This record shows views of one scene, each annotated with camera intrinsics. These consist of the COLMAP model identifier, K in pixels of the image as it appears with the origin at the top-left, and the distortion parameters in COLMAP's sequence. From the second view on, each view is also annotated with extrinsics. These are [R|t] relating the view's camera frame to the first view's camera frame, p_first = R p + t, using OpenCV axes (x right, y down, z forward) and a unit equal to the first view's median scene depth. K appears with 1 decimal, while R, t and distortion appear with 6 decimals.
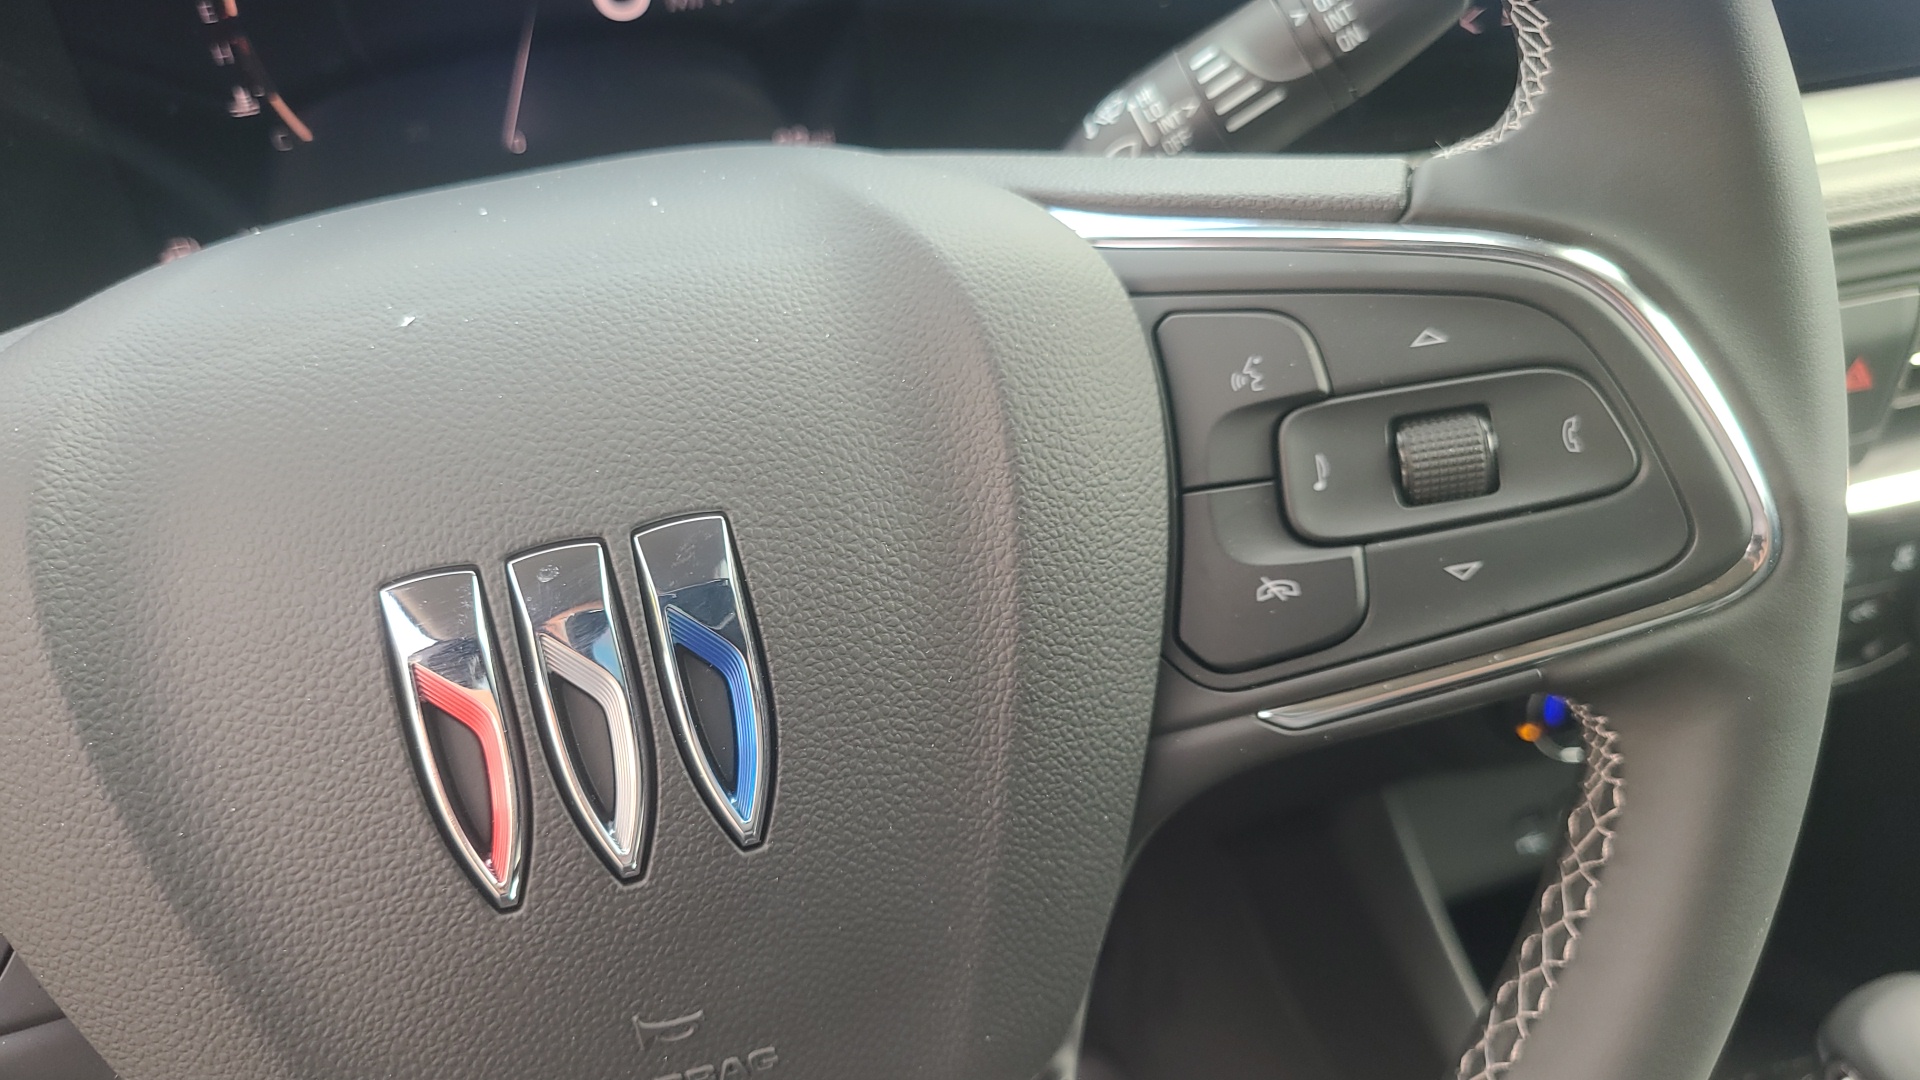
lens RADIAL K [[1503.0, 0, 932.6], [0, 1503.0, 526.7], [0, 0, 1]] dist [-0.005407, -0.002196]
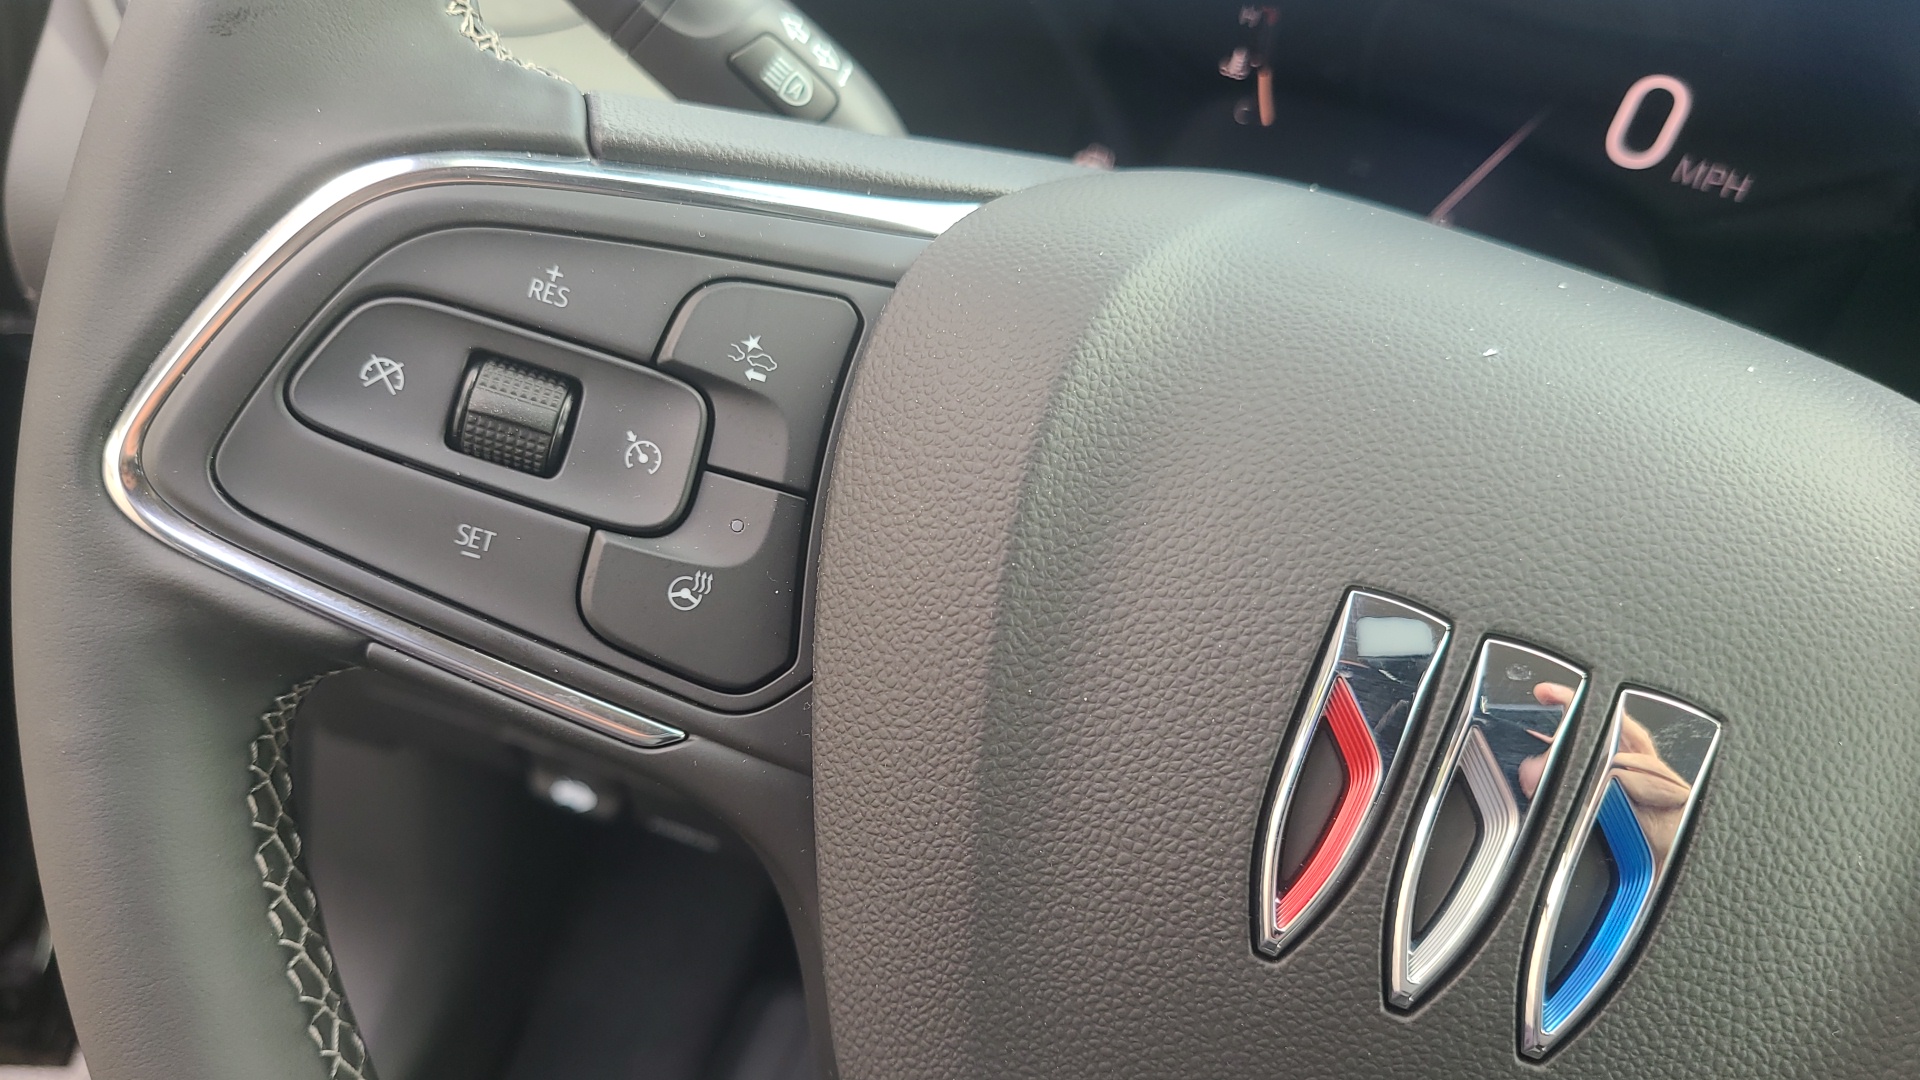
lens RADIAL K [[1503.0, 0, 951.5], [0, 1503.0, 537.7], [0, 0, 1]] dist [-0.005407, -0.002196]
pose [[0.805185, 0.524621, -0.276495, -0.317441], [-0.539814, 0.841427, 0.024524, 0.122102], [0.245516, 0.129509, 0.960702, 0.045749]]
